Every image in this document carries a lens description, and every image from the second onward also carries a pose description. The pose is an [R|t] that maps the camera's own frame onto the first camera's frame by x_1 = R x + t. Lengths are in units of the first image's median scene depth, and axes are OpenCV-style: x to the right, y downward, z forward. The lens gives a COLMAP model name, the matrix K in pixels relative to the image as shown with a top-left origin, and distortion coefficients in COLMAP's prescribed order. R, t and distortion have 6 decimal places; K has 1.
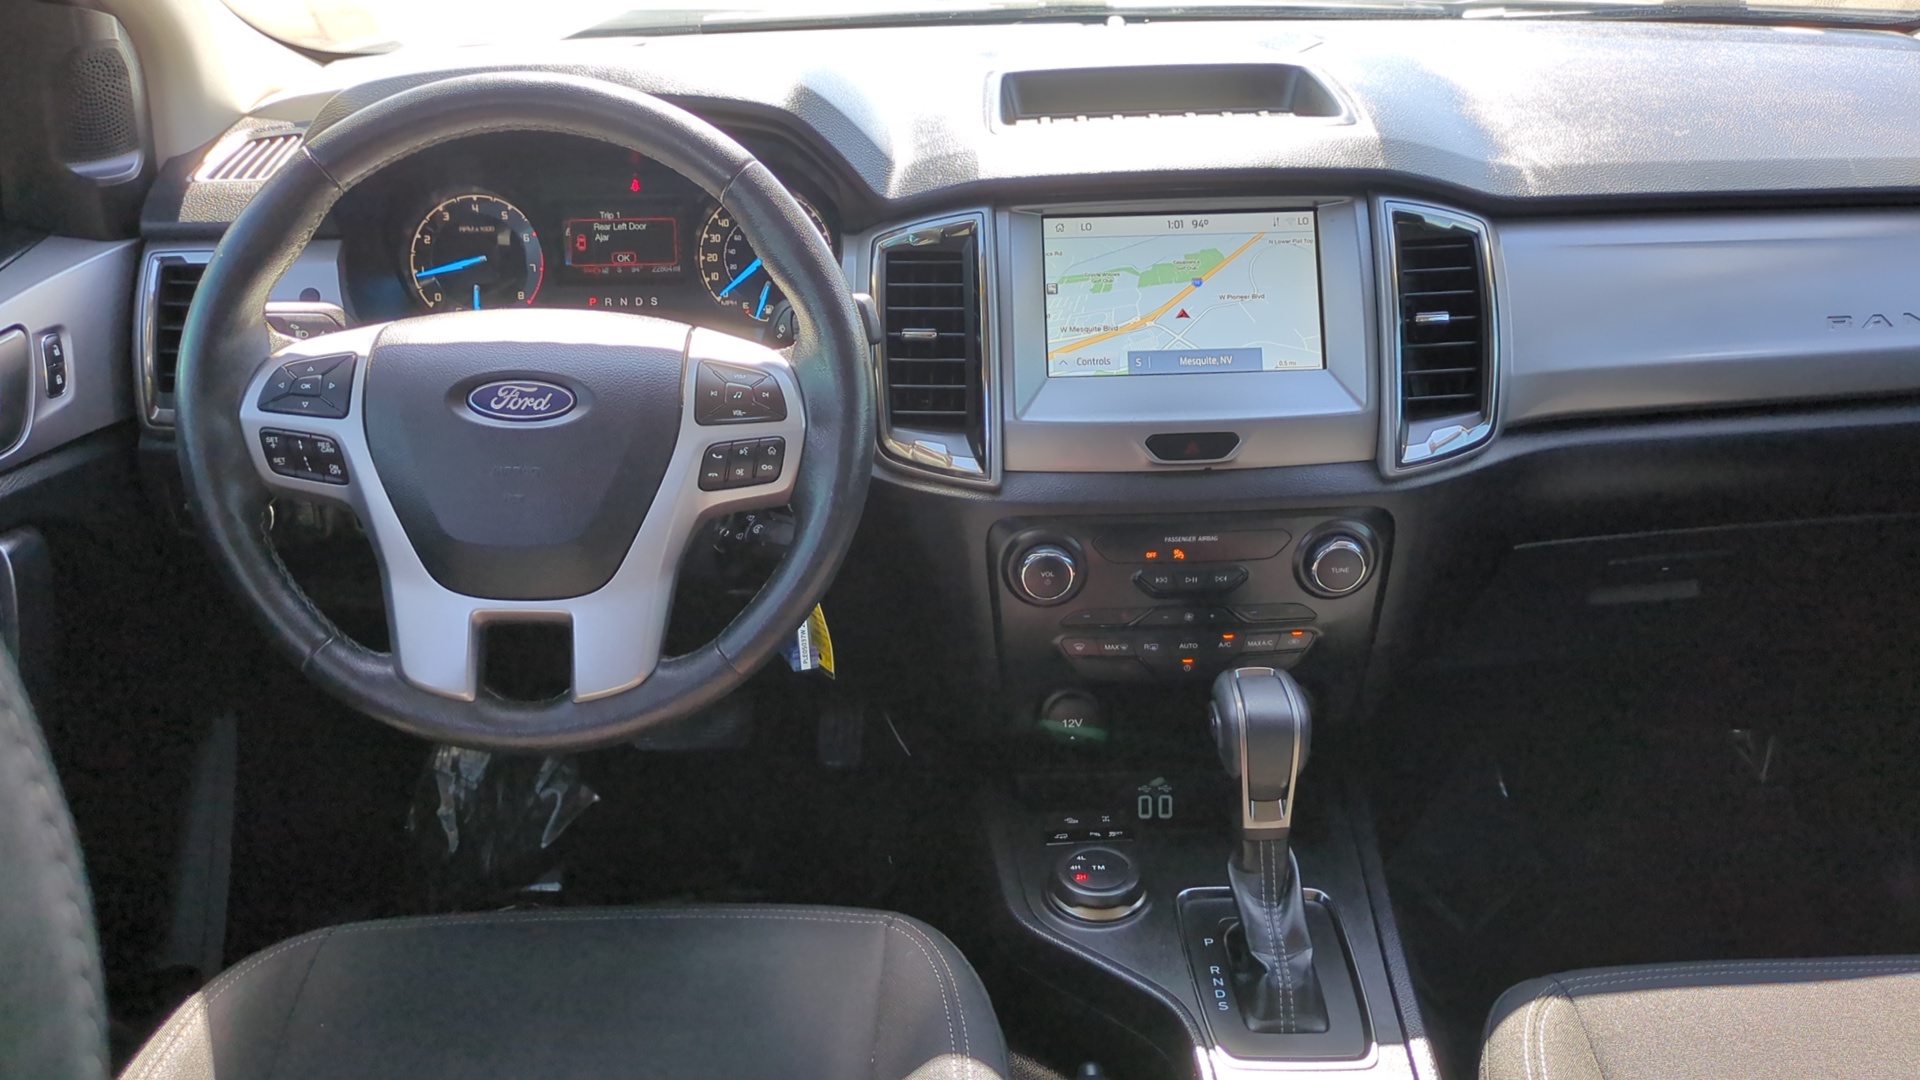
lens RADIAL K [[1760.9, 0, 960.0], [0, 1760.9, 540.0], [0, 0, 1]] dist [0.129257, -0.007241]
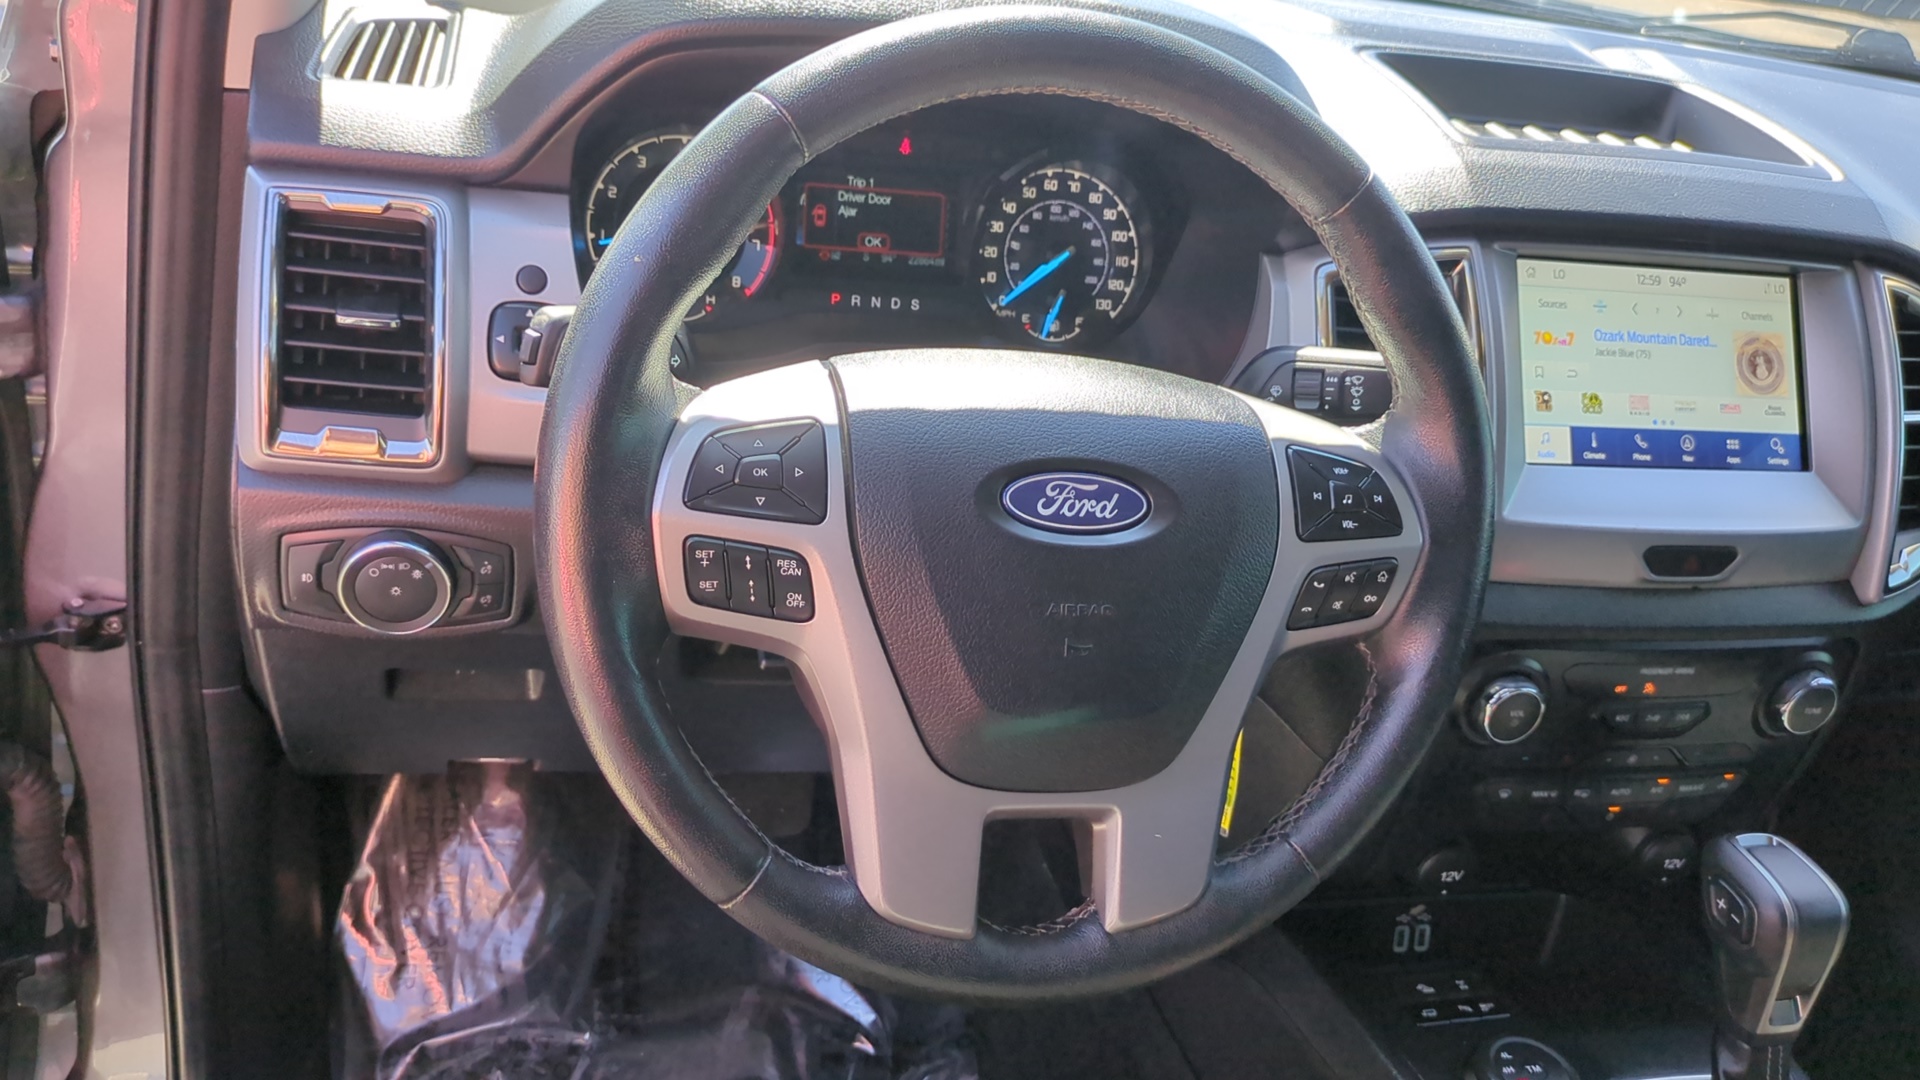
lens RADIAL K [[1654.6, 0, 976.3], [0, 1654.6, 533.5], [0, 0, 1]] dist [0.046592, -0.039868]
pose [[0.946595, 0.035392, 0.320477, -0.407141], [-0.051786, 0.997742, 0.042773, -0.077860], [-0.318239, -0.057084, 0.946290, 0.367750]]
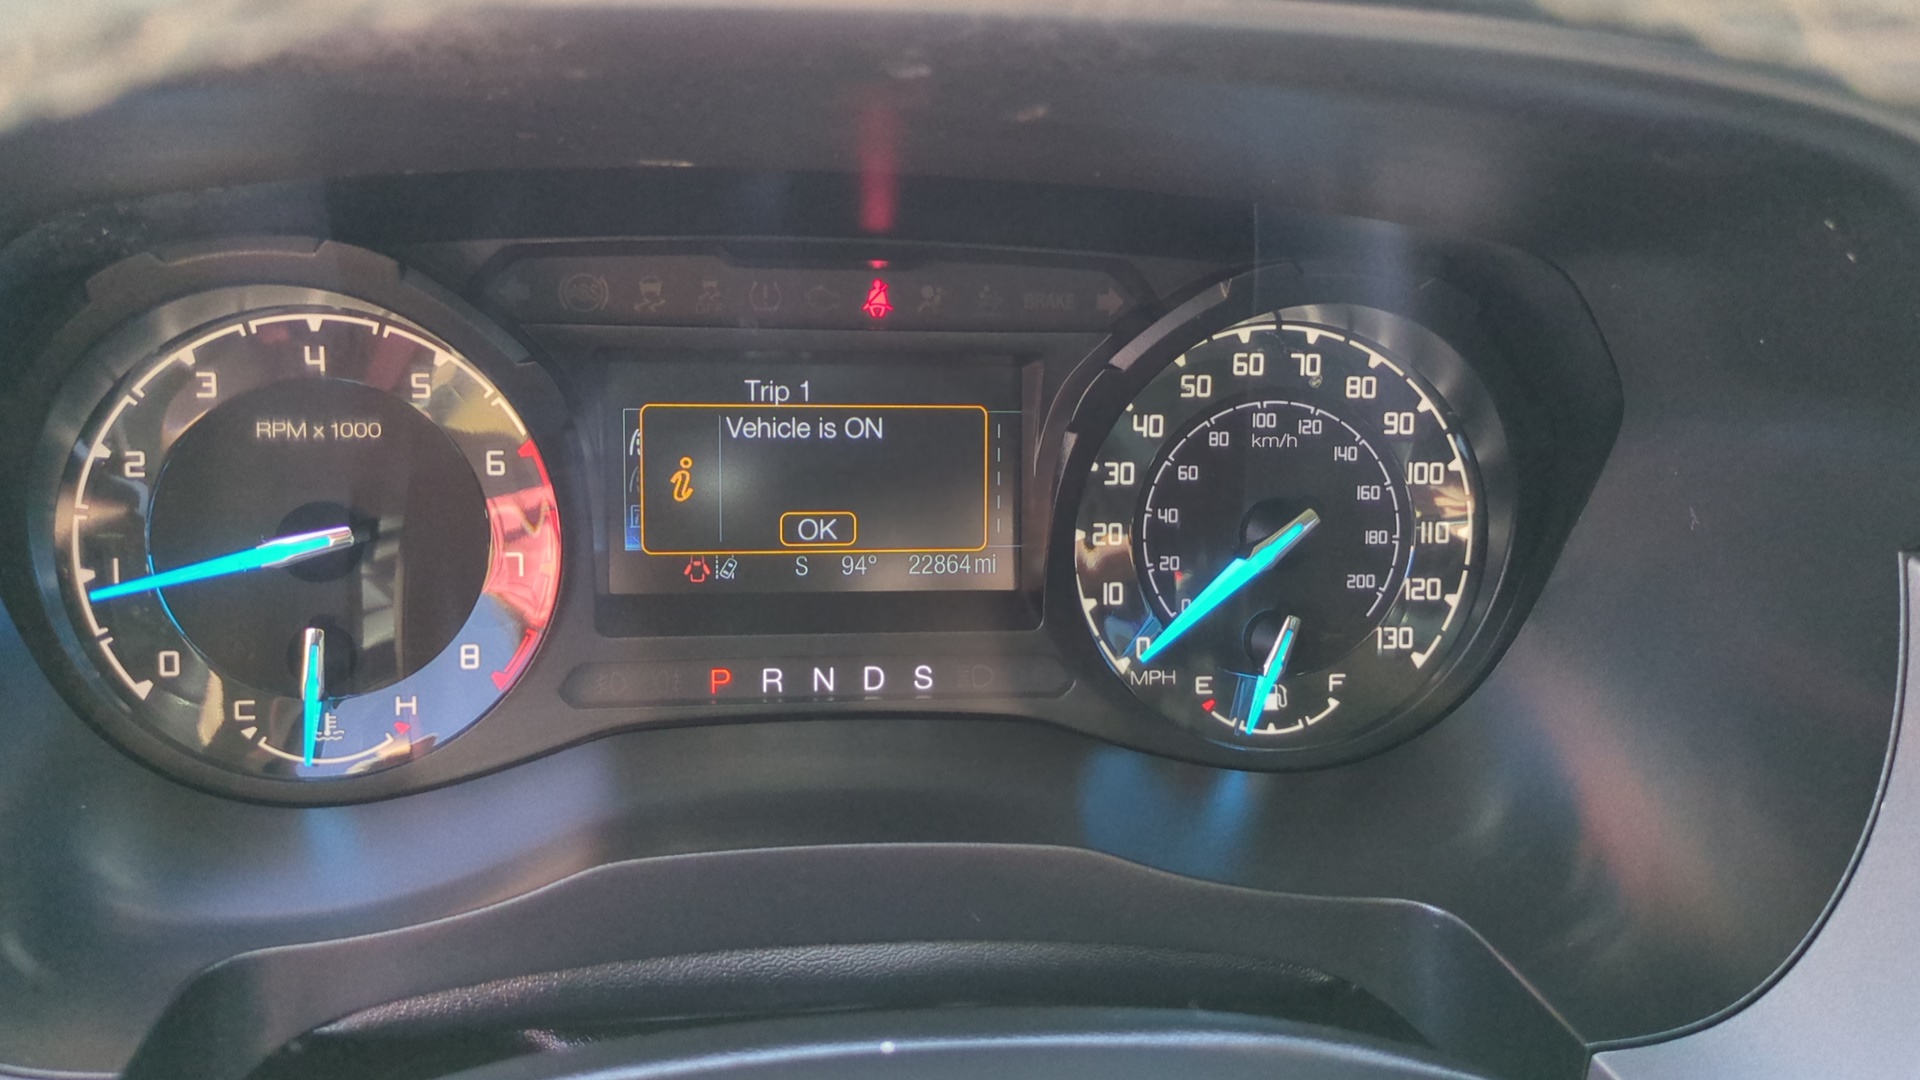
lens RADIAL K [[1654.6, 0, 976.3], [0, 1654.6, 533.5], [0, 0, 1]] dist [0.046592, -0.039868]
pose [[0.986778, 0.014093, 0.161465, -0.232600], [-0.010479, 0.999676, -0.023213, -0.169624], [-0.161739, 0.021214, 0.986605, 0.797916]]
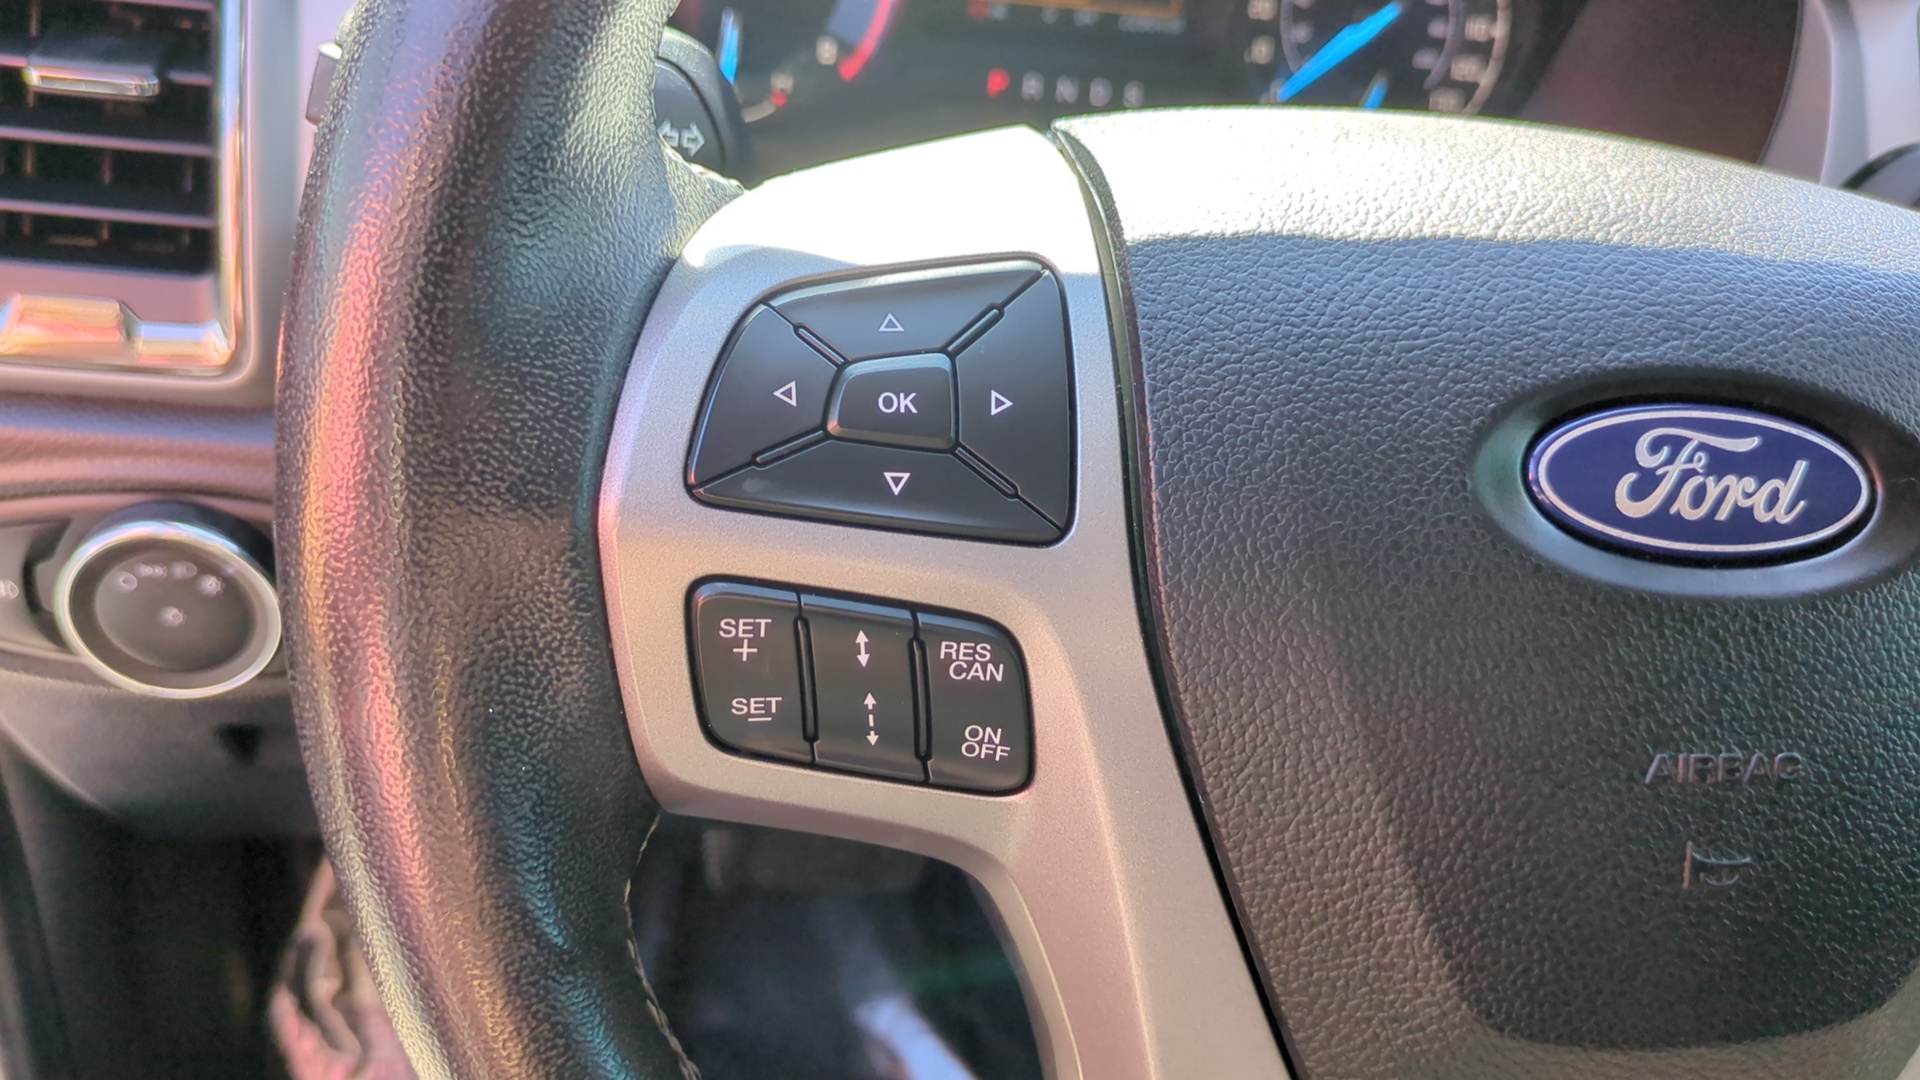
lens RADIAL K [[1654.6, 0, 976.3], [0, 1654.6, 533.5], [0, 0, 1]] dist [0.046592, -0.039868]
pose [[0.961796, 0.026762, 0.272456, -0.351221], [-0.057096, 0.992935, 0.104024, -0.076801], [-0.267747, -0.115606, 0.956529, 0.678277]]
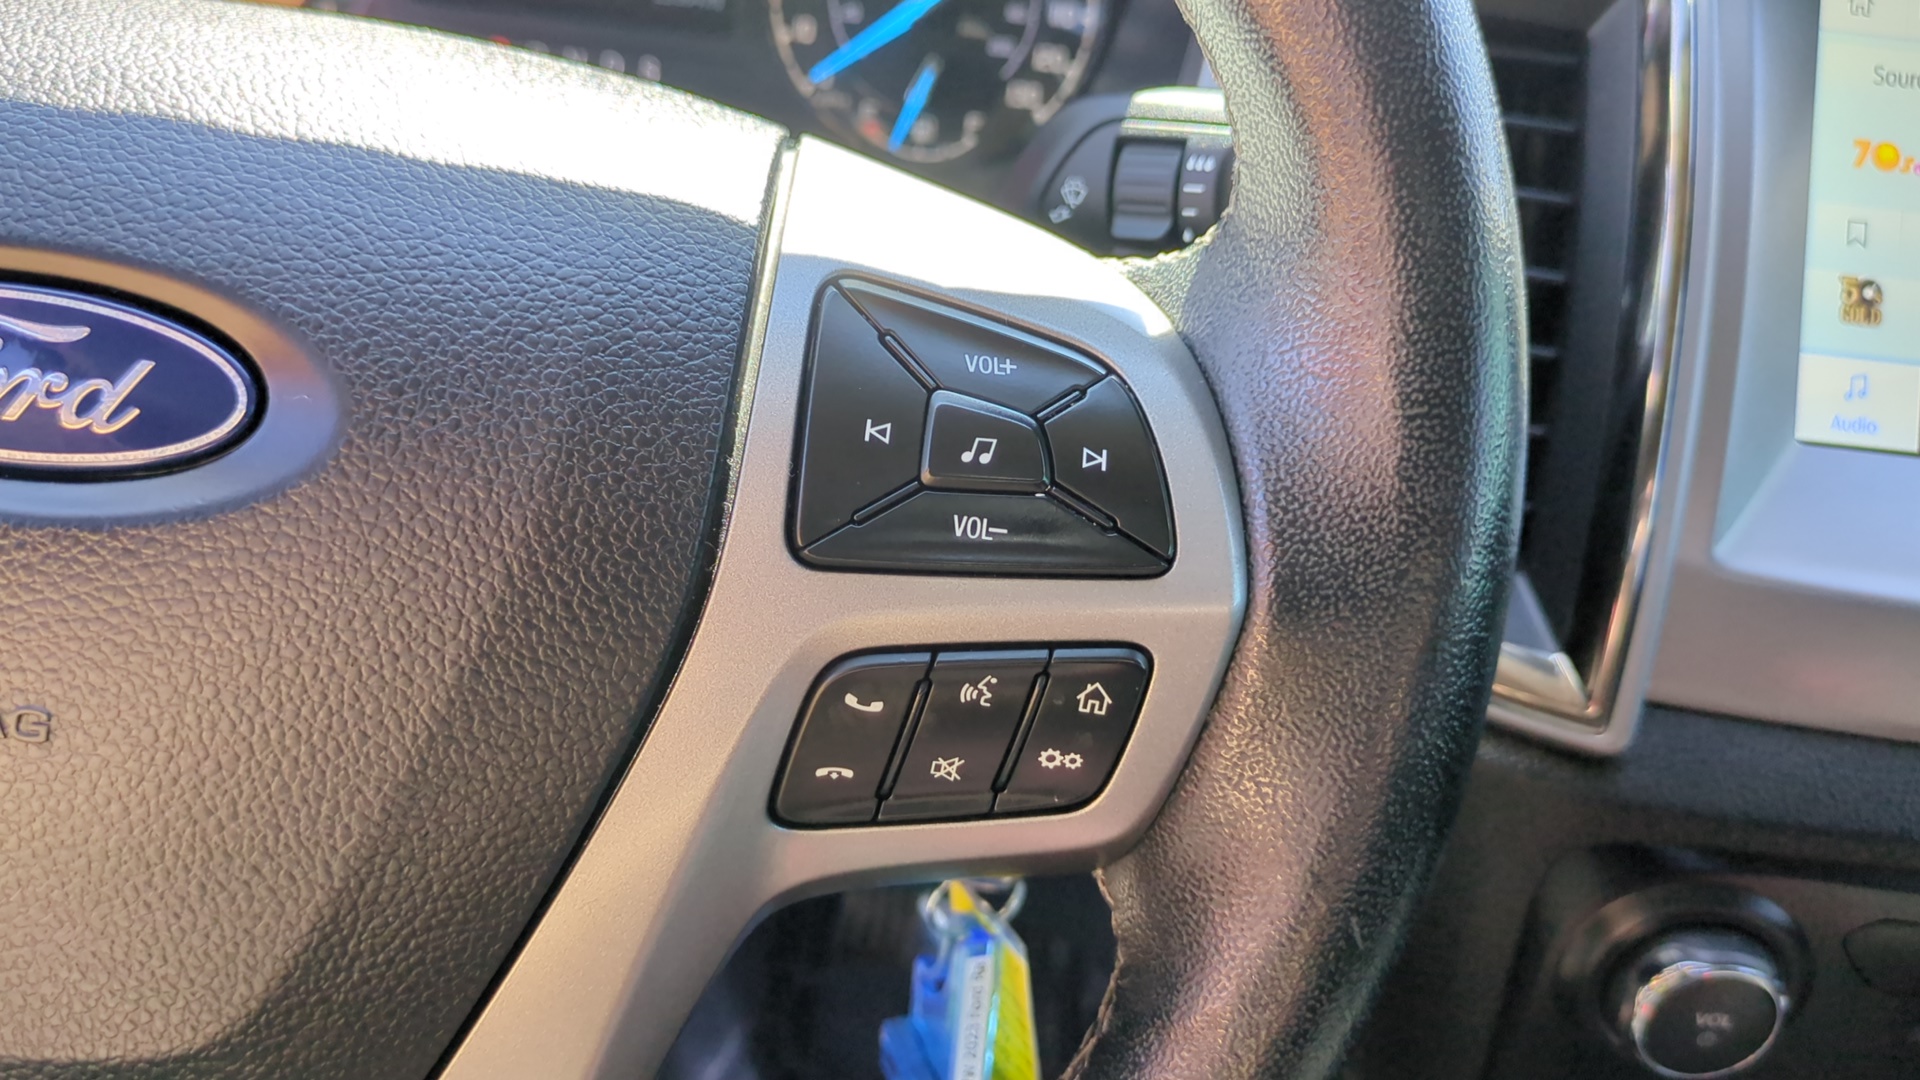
lens RADIAL K [[1642.8, 0, 960.0], [0, 1642.8, 540.0], [0, 0, 1]] dist [0.001916, -0.003534]
pose [[0.990175, 0.127314, 0.057840, -0.122081], [-0.131921, 0.987660, 0.084404, -0.077127], [-0.046380, -0.091205, 0.994752, 0.678401]]
